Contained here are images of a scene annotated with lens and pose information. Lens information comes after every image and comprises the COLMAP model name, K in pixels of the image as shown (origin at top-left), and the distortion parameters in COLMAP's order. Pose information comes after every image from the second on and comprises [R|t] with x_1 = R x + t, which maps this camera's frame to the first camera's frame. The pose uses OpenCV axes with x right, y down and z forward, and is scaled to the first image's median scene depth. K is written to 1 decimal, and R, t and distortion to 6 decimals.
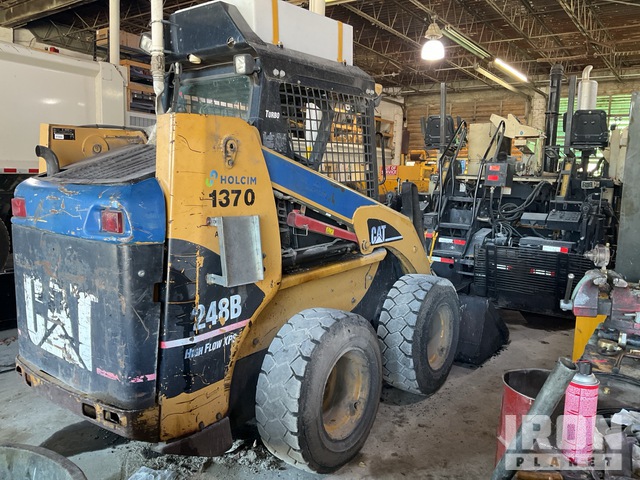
lens RADIAL K [[531.7, 0, 319.3], [0, 531.7, 248.8], [0, 0, 1]] dist [0.011789, -0.005576]
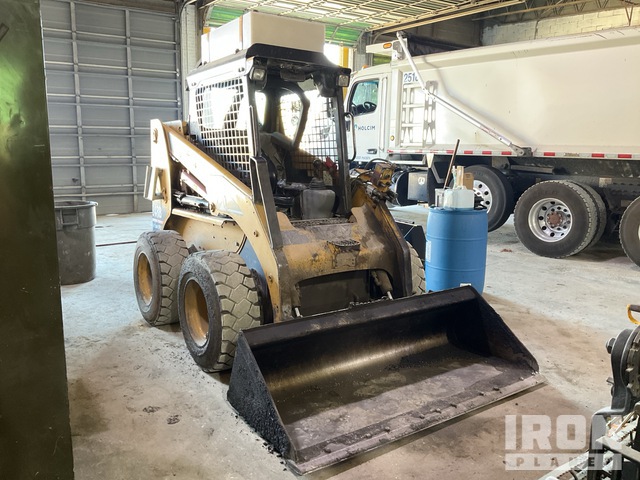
lens RADIAL K [[531.7, 0, 319.3], [0, 531.7, 248.8], [0, 0, 1]] dist [0.011789, -0.005576]
pose [[-0.332073, 0.152742, -0.930805, 0.710208], [-0.153541, 0.964888, 0.213112, -0.130236], [0.930673, 0.213686, -0.296960, 1.000833]]
